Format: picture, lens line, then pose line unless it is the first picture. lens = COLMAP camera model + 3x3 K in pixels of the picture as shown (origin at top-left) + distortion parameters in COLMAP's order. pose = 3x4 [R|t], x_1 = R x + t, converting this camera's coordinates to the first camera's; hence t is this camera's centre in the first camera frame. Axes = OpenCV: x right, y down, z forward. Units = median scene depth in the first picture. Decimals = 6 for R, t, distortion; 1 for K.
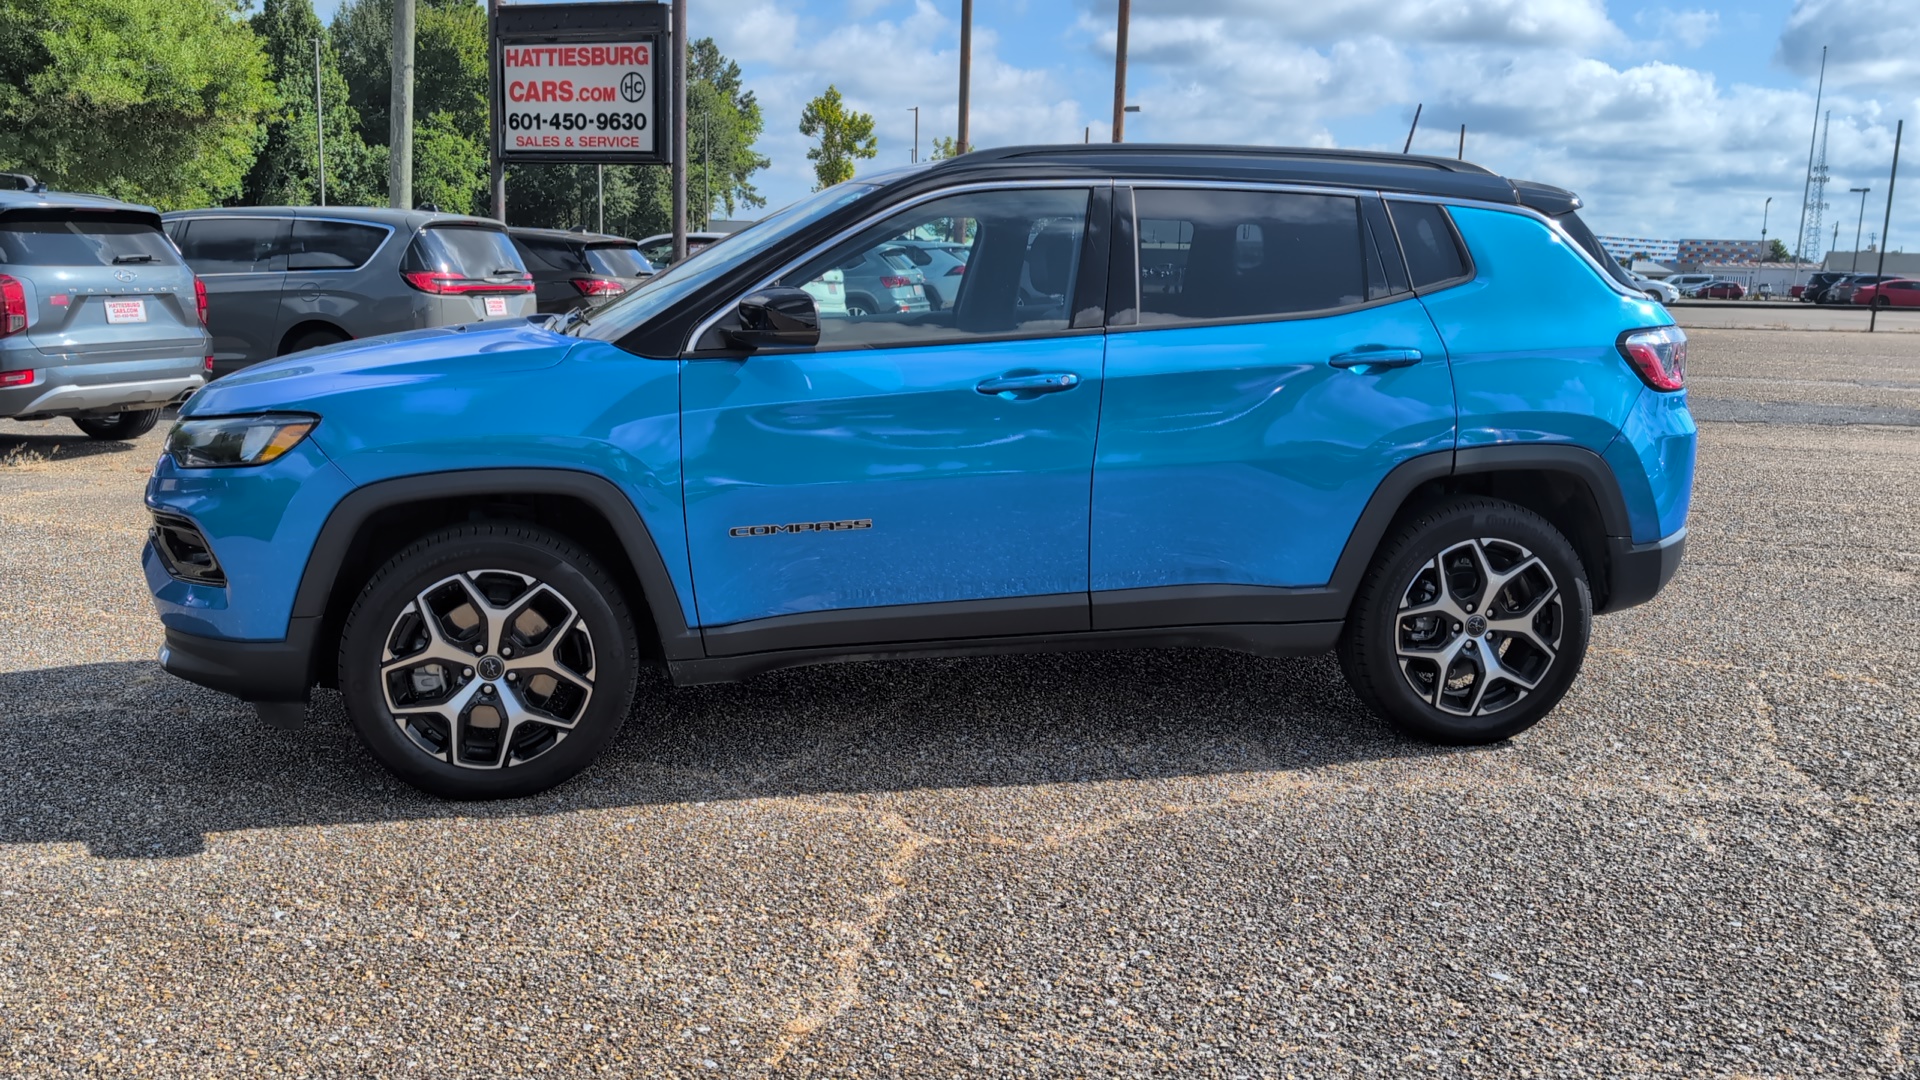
lens RADIAL K [[1630.8, 0, 960.0], [0, 1630.8, 540.0], [0, 0, 1]] dist [0.011265, -0.013541]
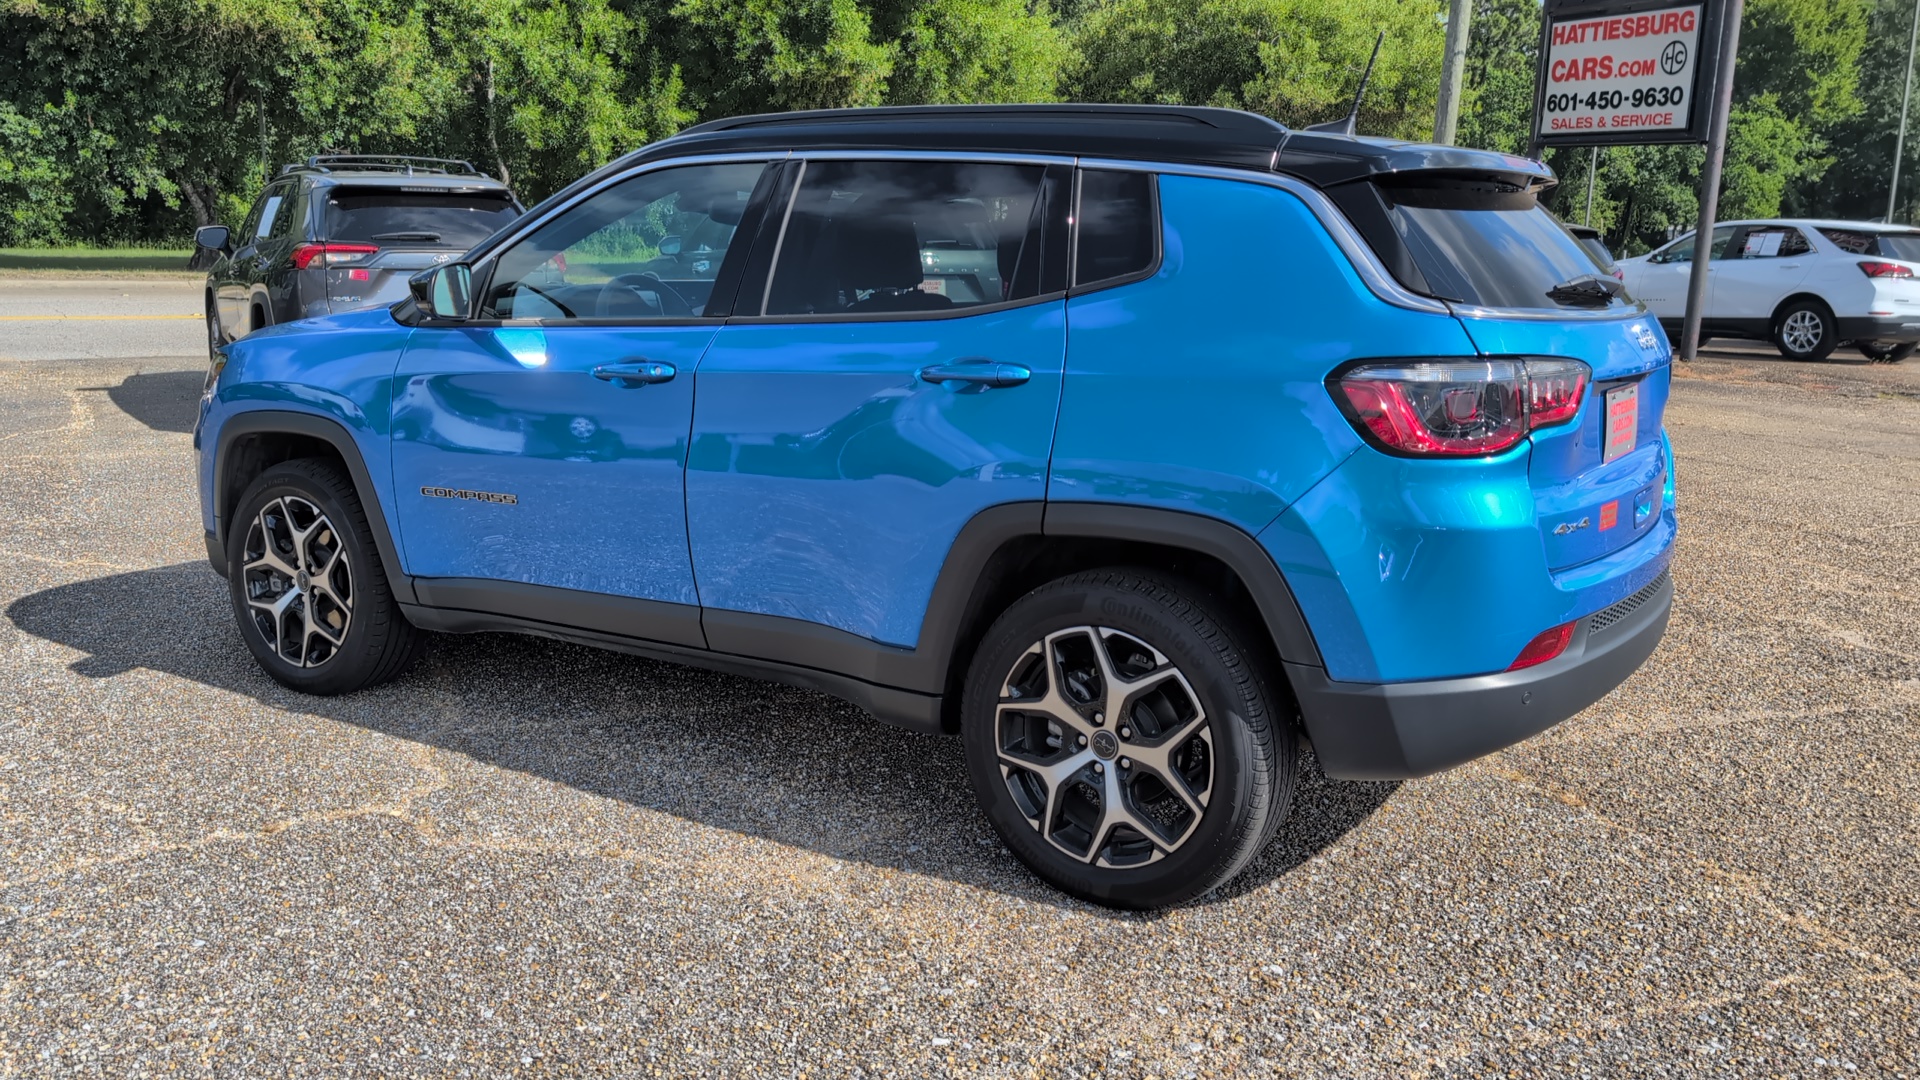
lens RADIAL K [[1630.8, 0, 960.0], [0, 1630.8, 540.0], [0, 0, 1]] dist [0.011265, -0.013541]
pose [[0.706366, 0.134749, -0.694903, 0.180657], [-0.131012, 0.989640, 0.058729, -0.017267], [0.695617, 0.049557, 0.716701, 0.099343]]
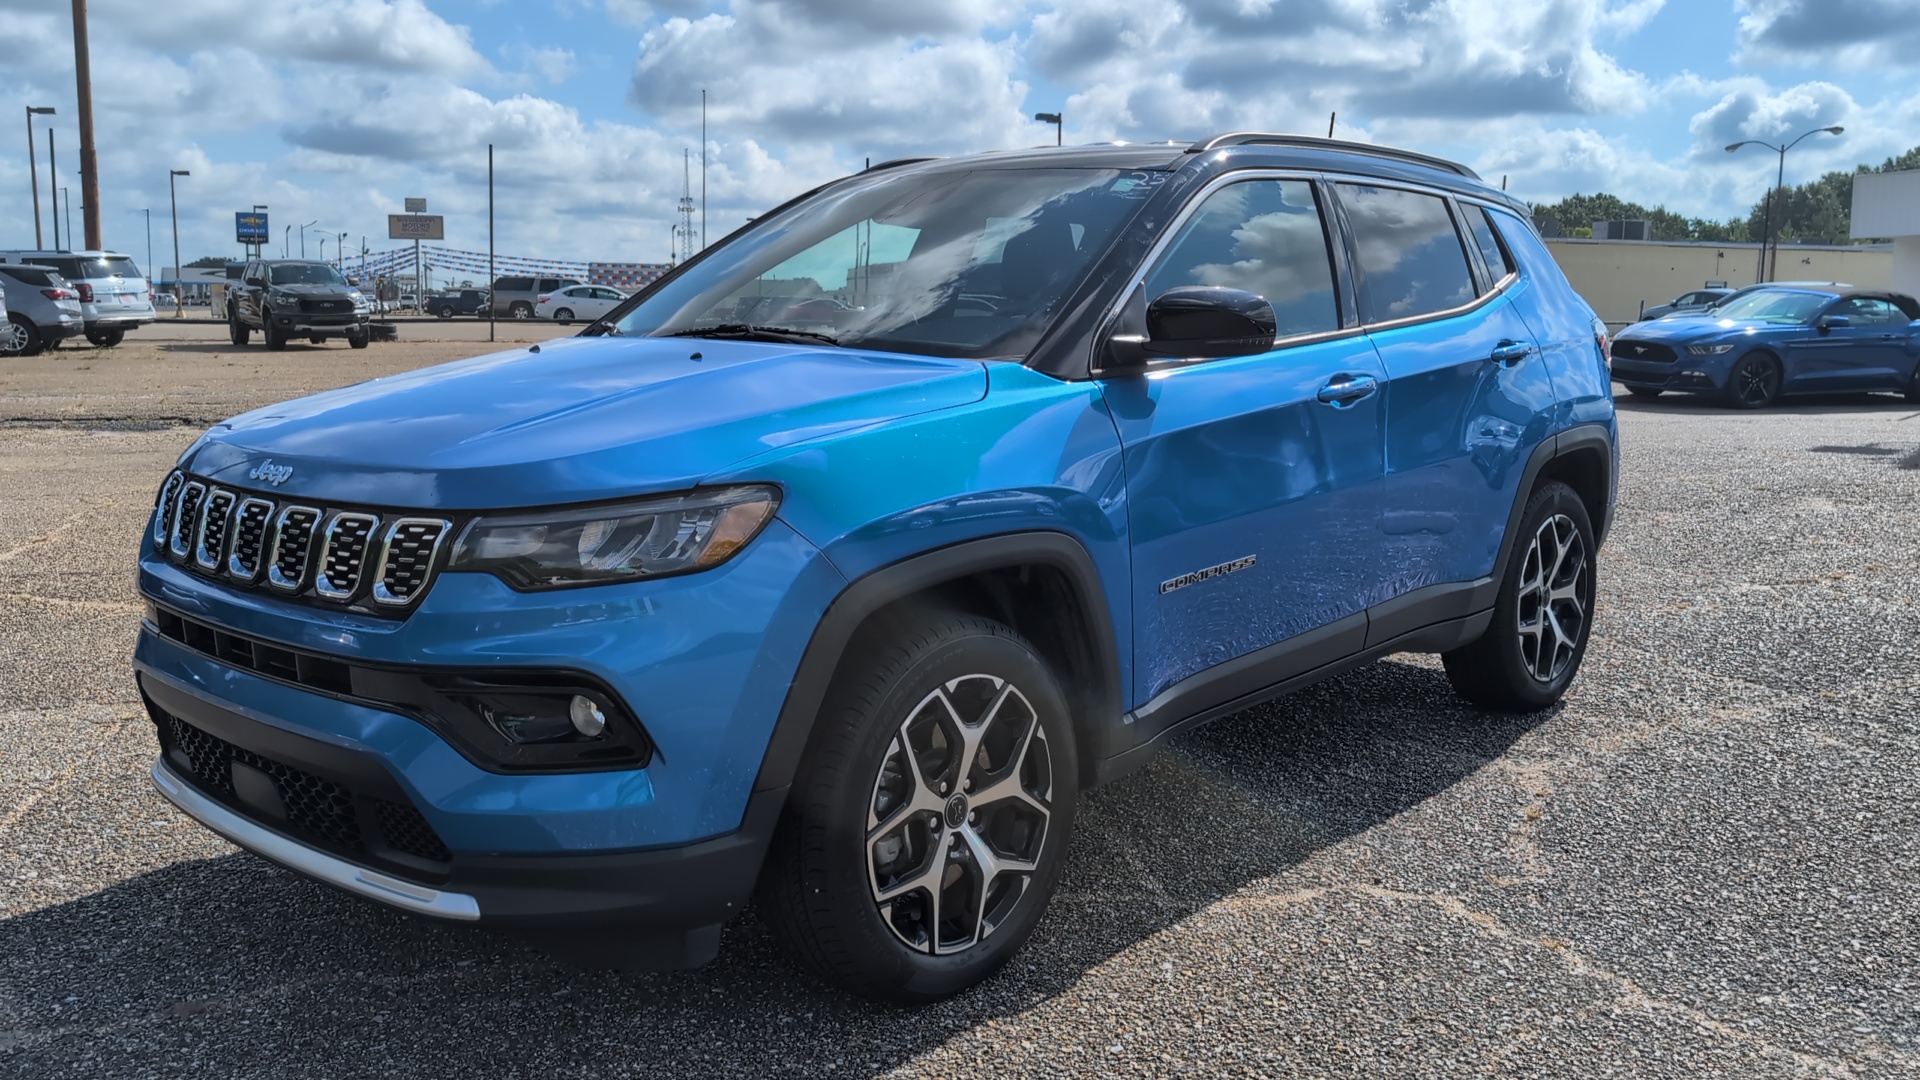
lens RADIAL K [[1630.8, 0, 960.0], [0, 1630.8, 540.0], [0, 0, 1]] dist [0.011265, -0.013541]
pose [[0.795127, -0.102330, 0.597747, -0.148943], [0.110733, 0.993589, 0.022797, -0.012281], [-0.596247, 0.048064, 0.801361, 0.085368]]
